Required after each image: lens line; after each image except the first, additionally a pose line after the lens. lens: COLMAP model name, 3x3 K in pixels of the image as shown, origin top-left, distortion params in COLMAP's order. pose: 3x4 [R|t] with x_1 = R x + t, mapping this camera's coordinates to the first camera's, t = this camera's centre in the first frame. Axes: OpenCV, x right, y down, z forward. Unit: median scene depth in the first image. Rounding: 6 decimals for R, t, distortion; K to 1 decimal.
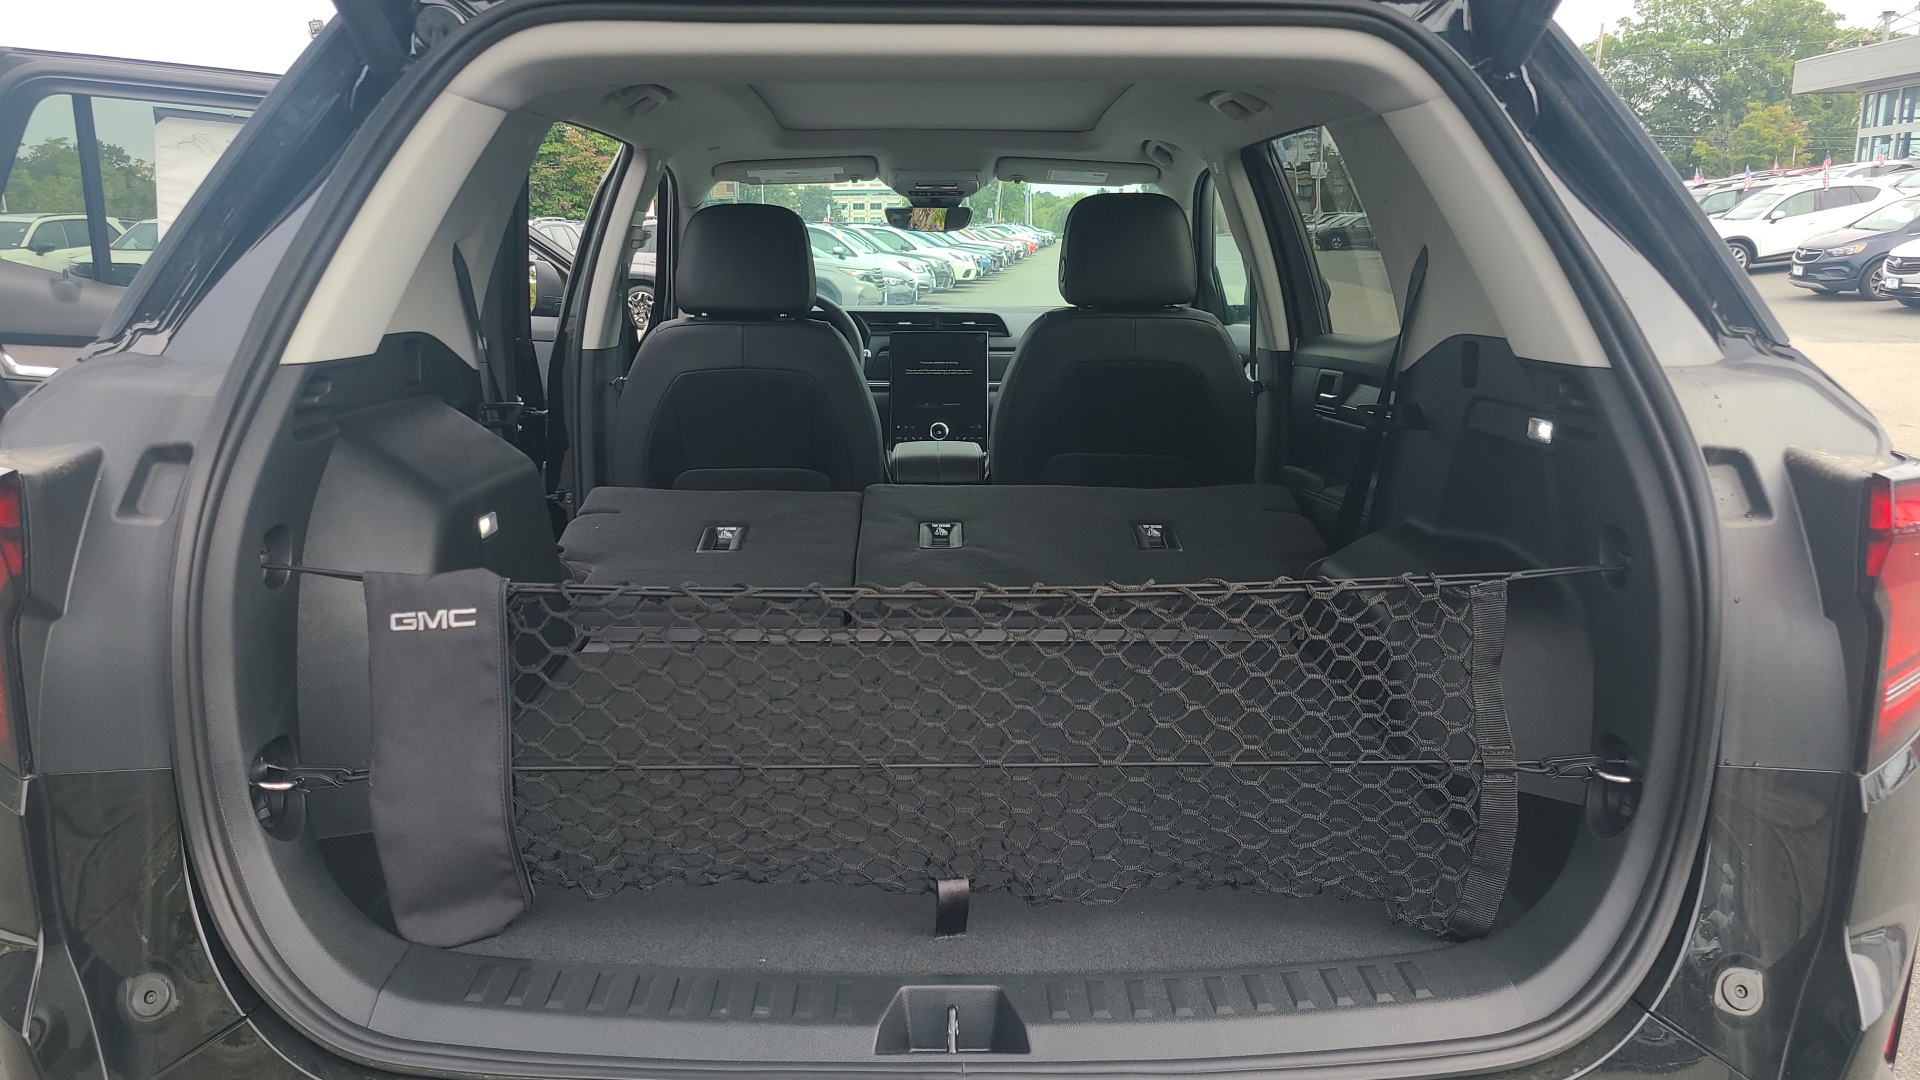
lens RADIAL K [[1433.1, 0, 954.8], [0, 1433.1, 538.0], [0, 0, 1]] dist [0.066865, -0.041832]
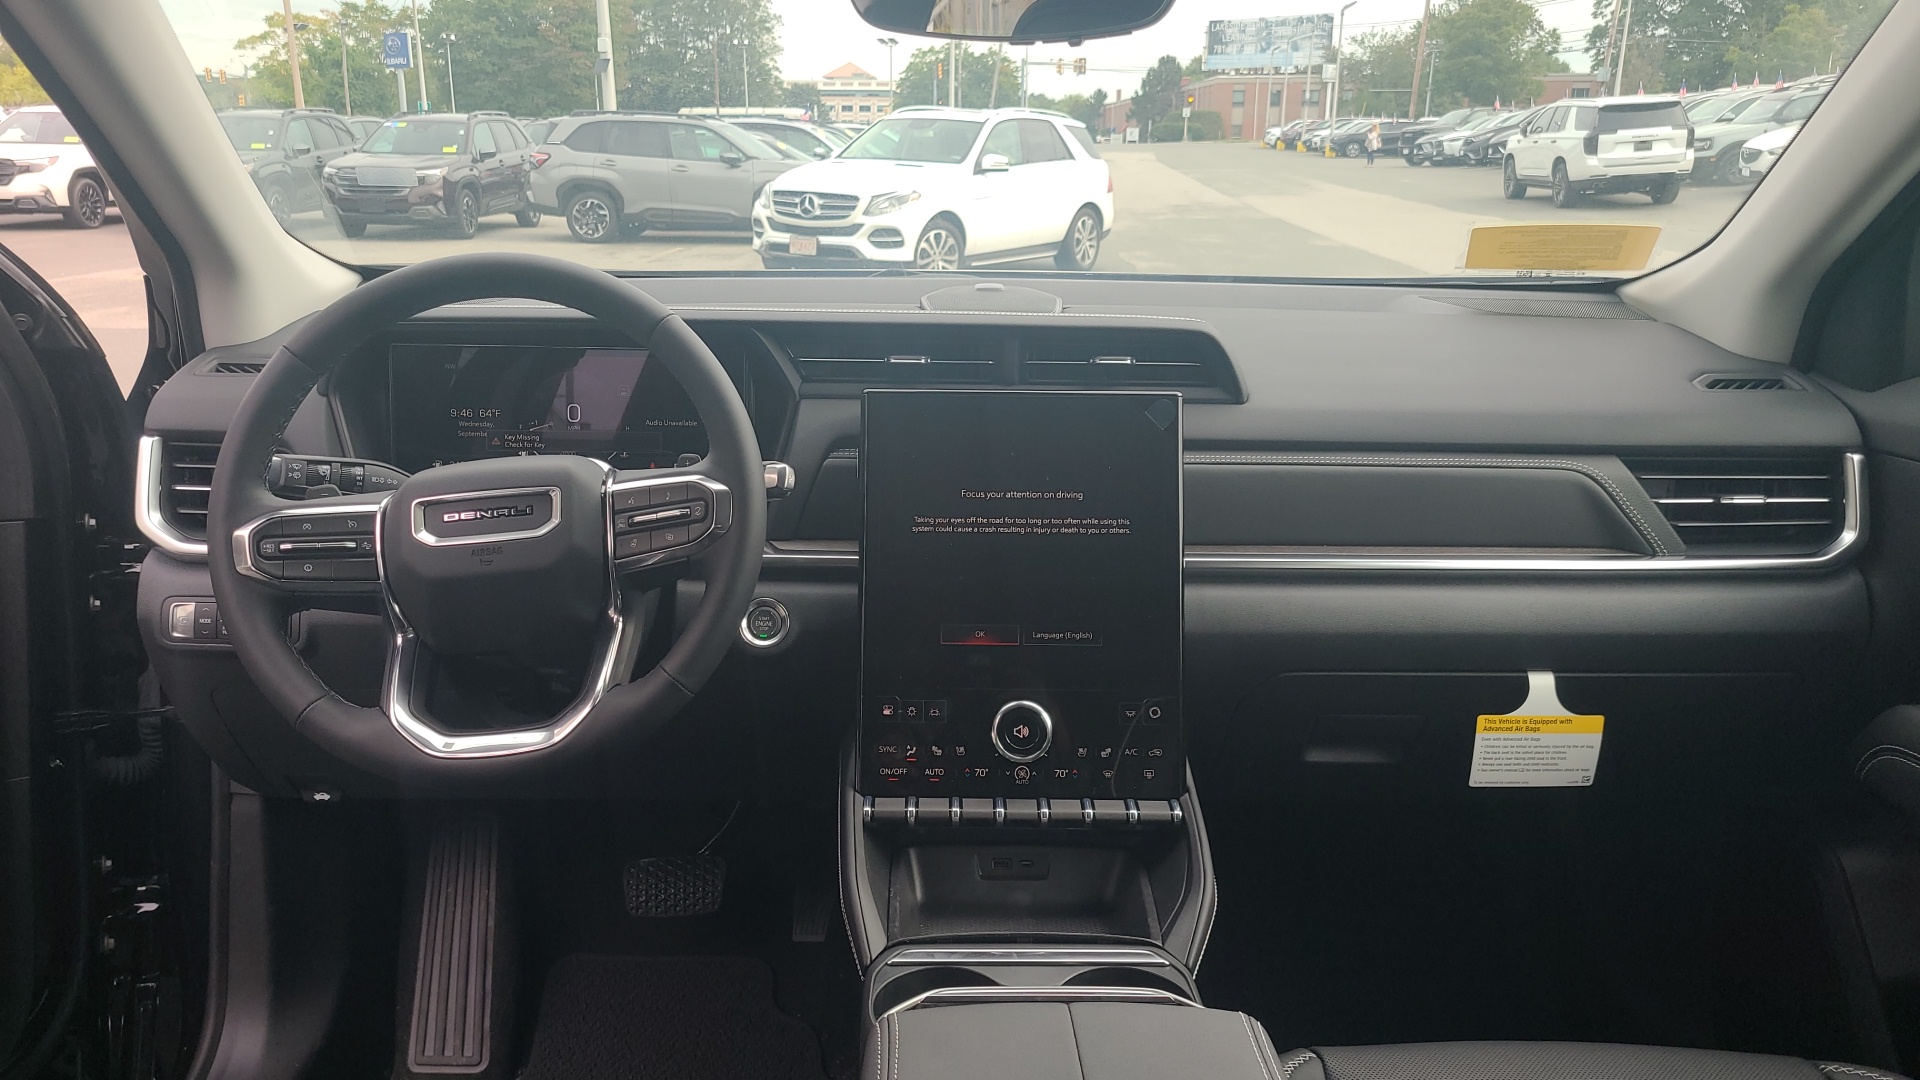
lens RADIAL K [[1439.4, 0, 936.5], [0, 1439.4, 542.9], [0, 0, 1]] dist [0.047224, -0.023373]
pose [[0.999941, 0.010305, -0.003436, -0.085689], [-0.010062, 0.997870, 0.064451, -0.403285], [0.004093, -0.064413, 0.997915, 2.127438]]
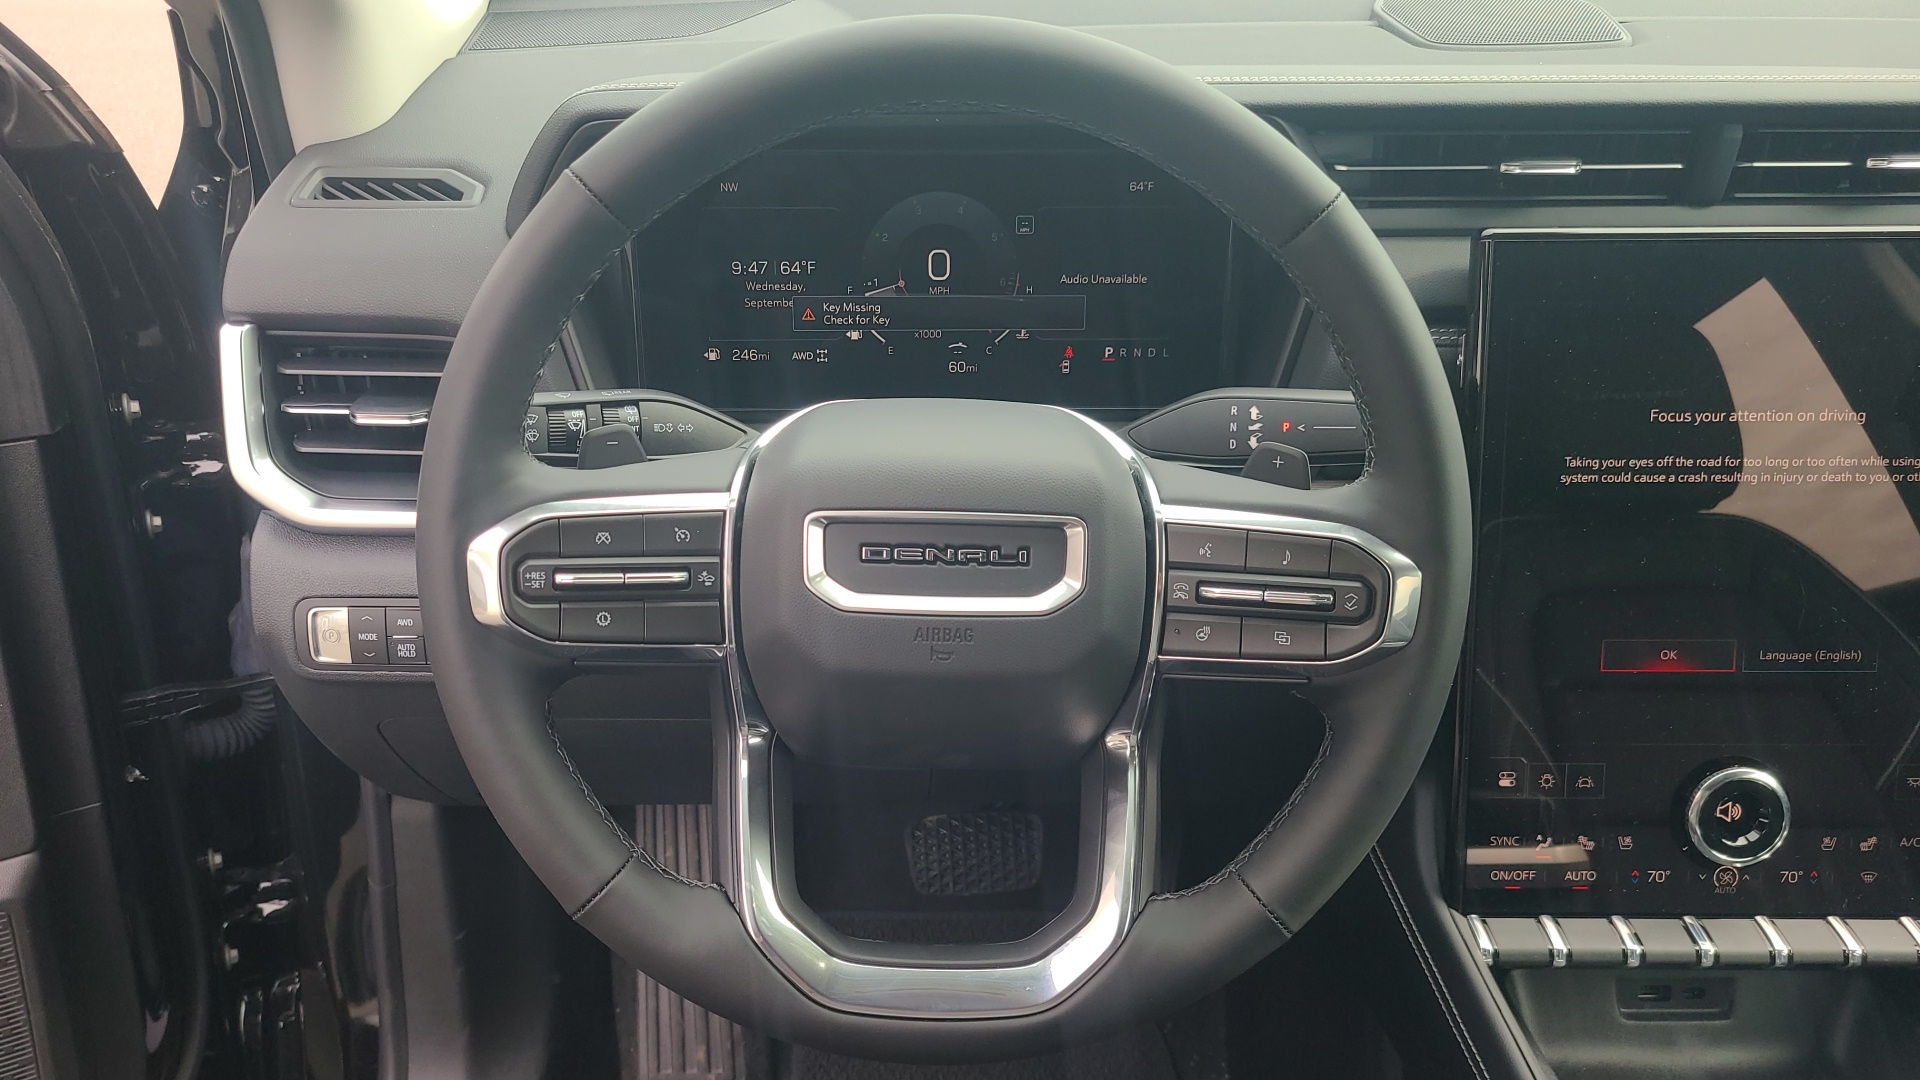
lens RADIAL K [[1447.9, 0, 927.5], [0, 1447.9, 522.8], [0, 0, 1]] dist [0.036802, -0.003761]
pose [[0.999997, -0.001859, -0.001775, -0.340133], [0.002298, 0.956072, 0.293124, -0.496771], [0.001152, -0.293127, 0.956073, 2.527519]]
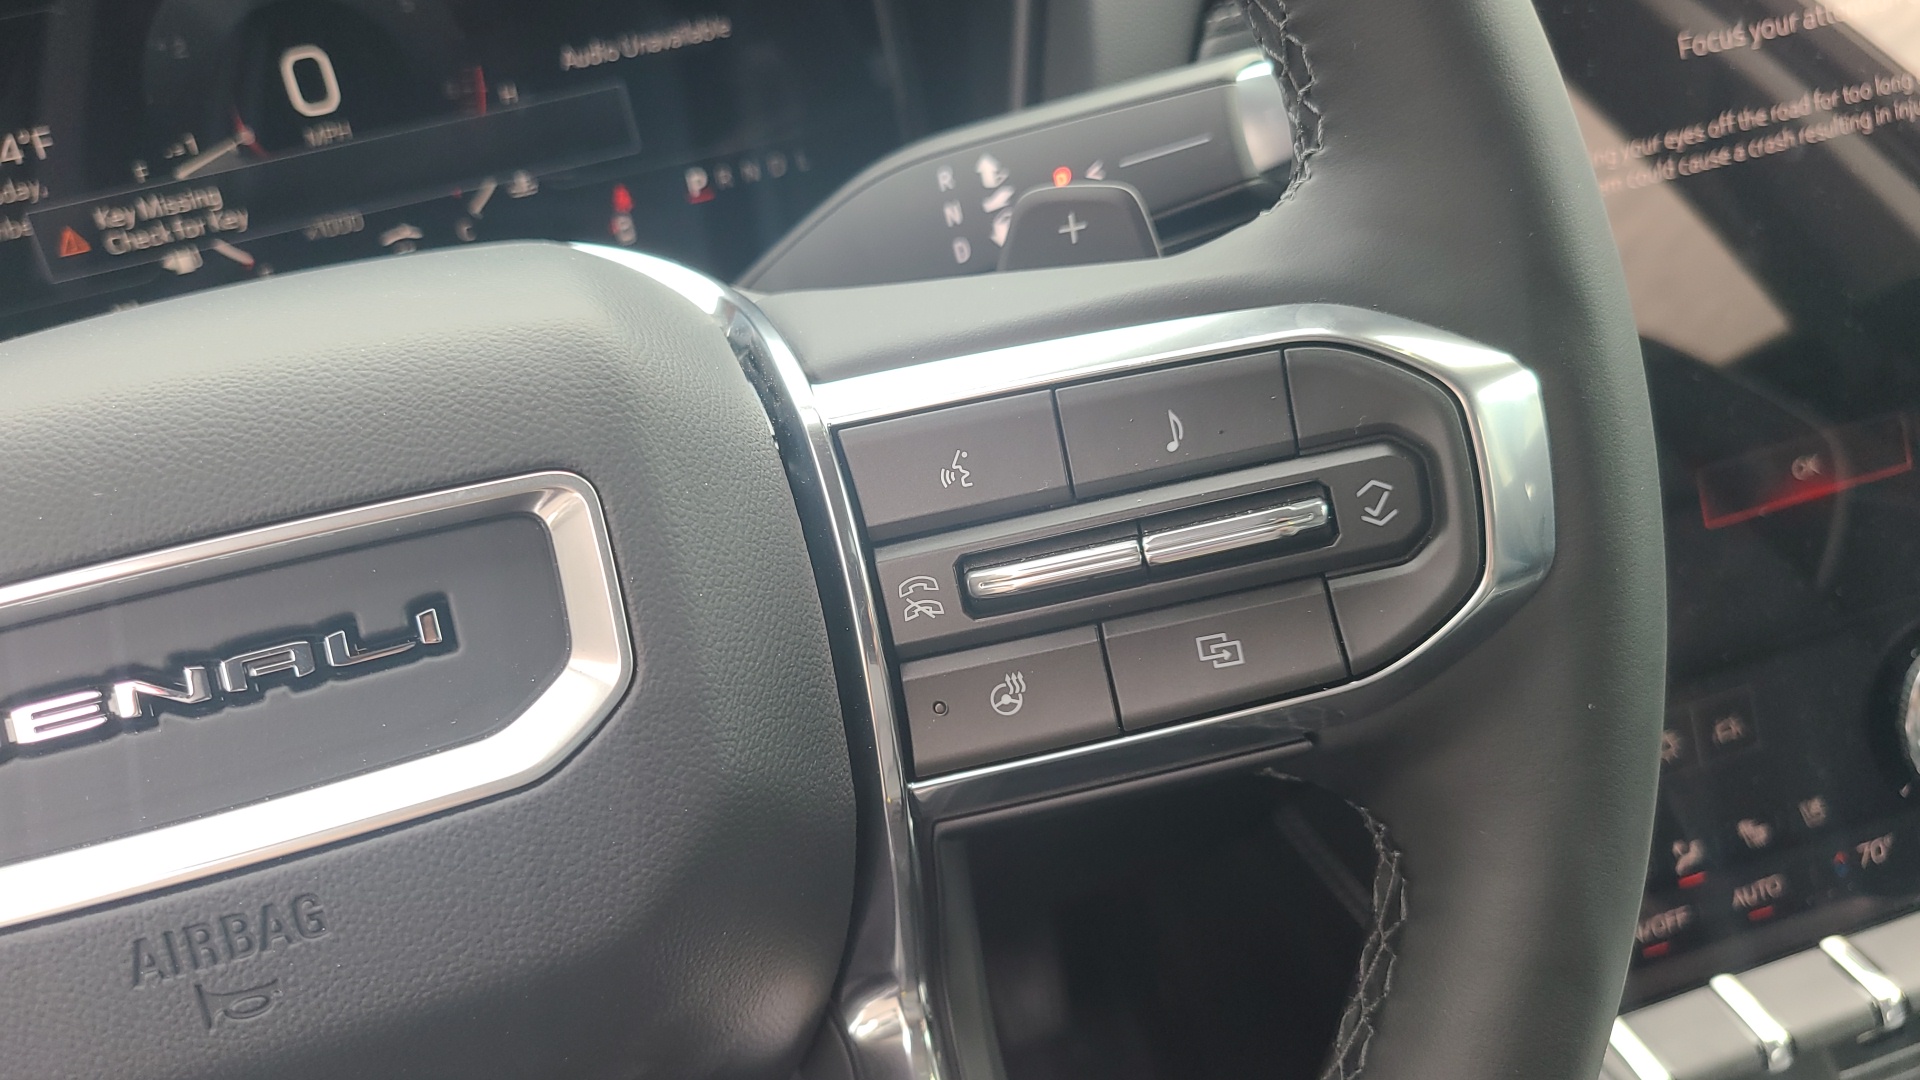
lens RADIAL K [[1487.2, 0, 929.1], [0, 1487.2, 532.3], [0, 0, 1]] dist [0.010709, -0.009292]
pose [[0.953775, -0.260966, 0.149031, -0.286904], [0.207898, 0.931057, 0.299851, -0.405653], [-0.217007, -0.255007, 0.942273, 2.783442]]
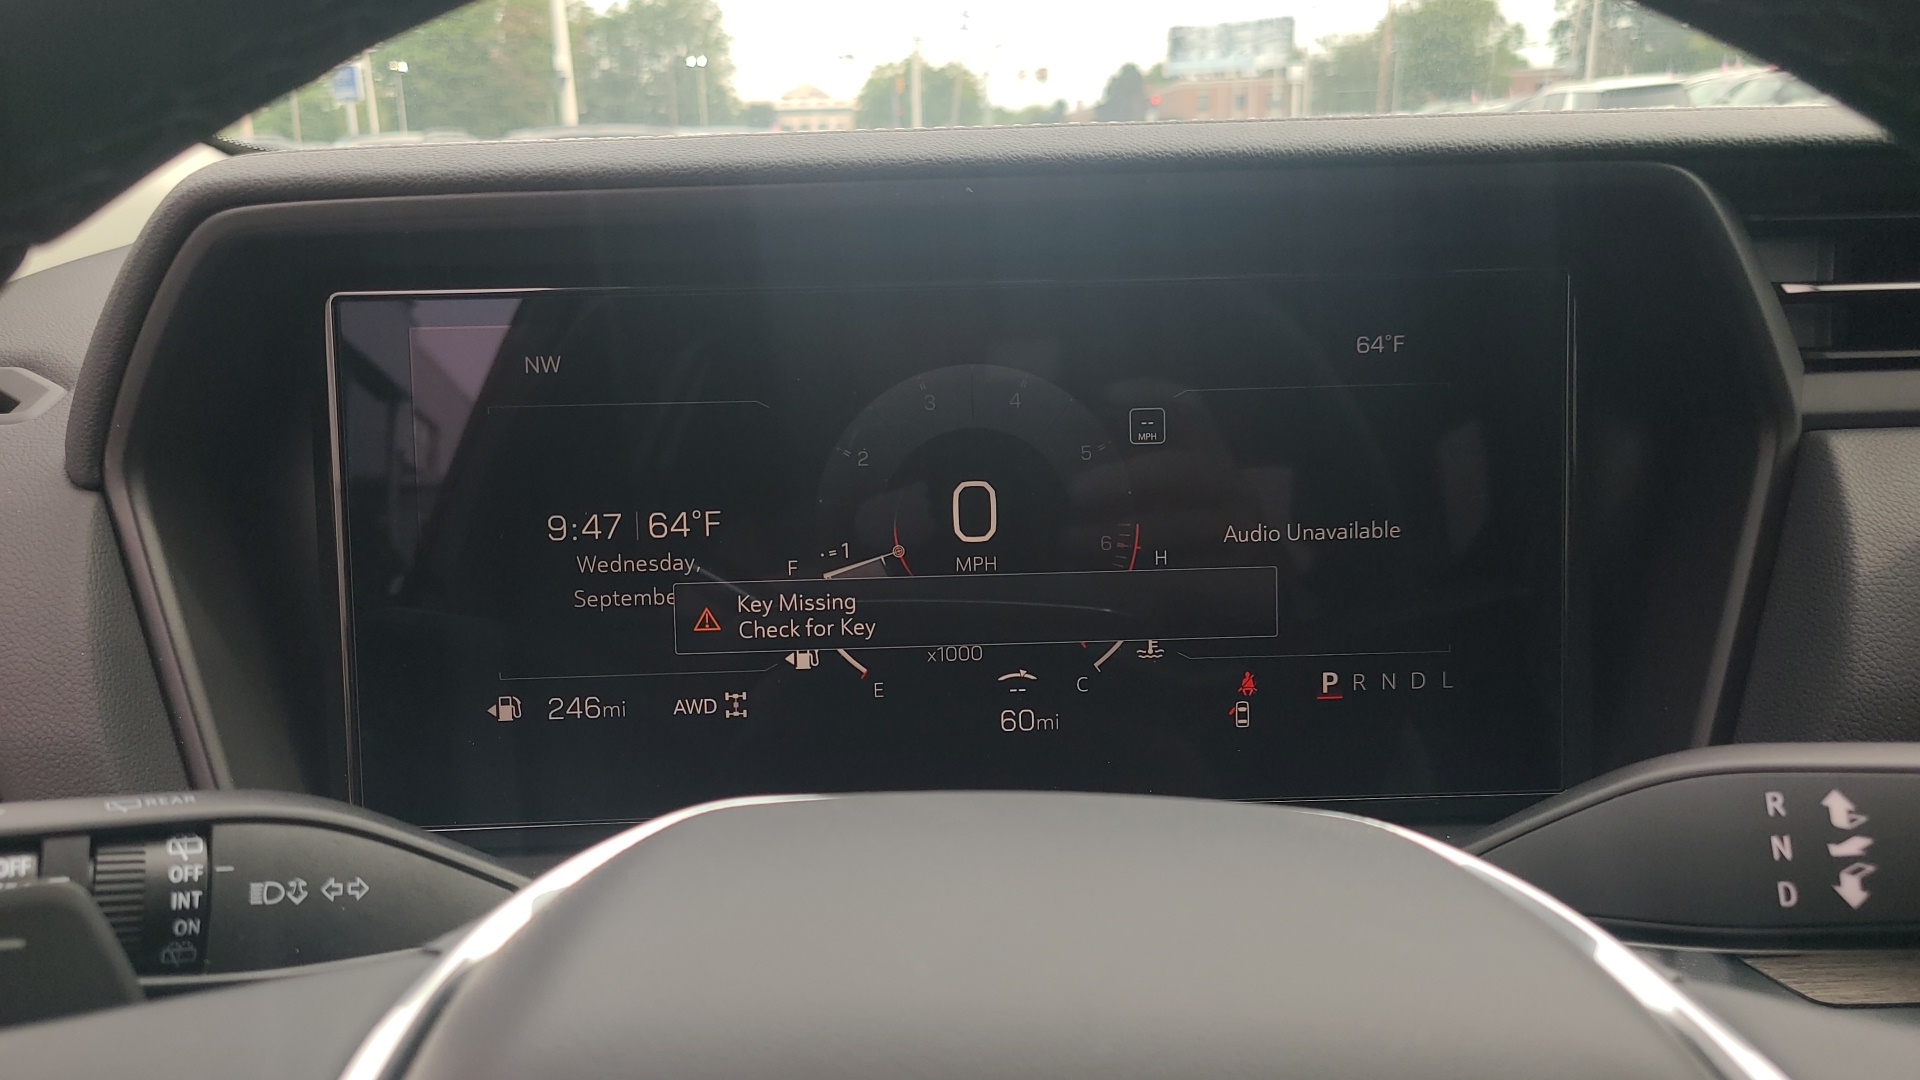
lens RADIAL K [[1465.9, 0, 933.5], [0, 1465.9, 529.9], [0, 0, 1]] dist [0.024623, -0.002070]
pose [[0.999534, -0.027757, 0.012720, -0.348083], [0.027201, 0.998749, 0.041956, -0.434199], [-0.013869, -0.041591, 0.999038, 2.825660]]
